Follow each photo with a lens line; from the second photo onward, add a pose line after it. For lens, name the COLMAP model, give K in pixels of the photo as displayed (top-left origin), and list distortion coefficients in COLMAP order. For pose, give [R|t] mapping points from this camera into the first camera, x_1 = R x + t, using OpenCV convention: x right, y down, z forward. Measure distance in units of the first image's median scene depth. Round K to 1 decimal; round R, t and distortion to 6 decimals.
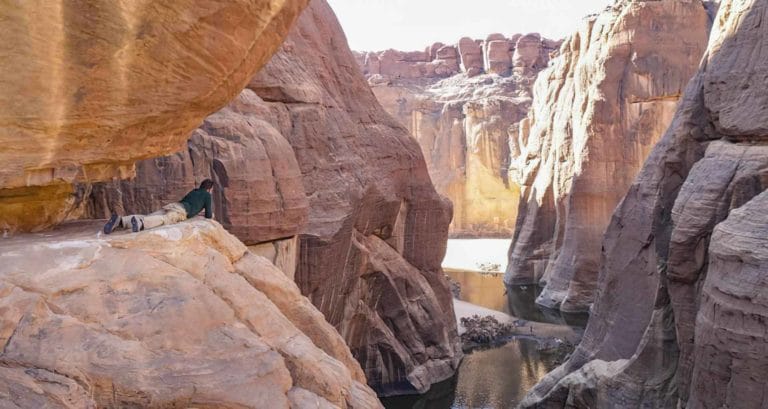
lens RADIAL K [[597.1, 0, 384.0], [0, 597.1, 204.5], [0, 0, 1]] dist [0.004271, 0.006984]
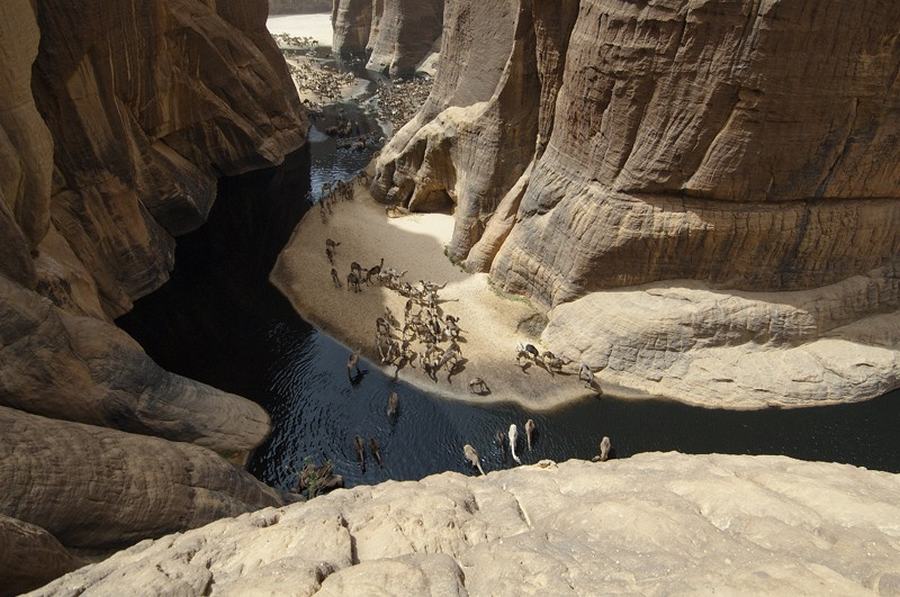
lens RADIAL K [[416.5, 0, 450.0], [0, 416.5, 298.5], [0, 0, 1]] dist [0.016816, -0.000134]
pose [[0.901268, -0.255235, 0.350102, 0.019768], [-0.003321, 0.803966, 0.594666, 0.067663], [-0.433249, -0.537116, 0.723741, 0.216344]]
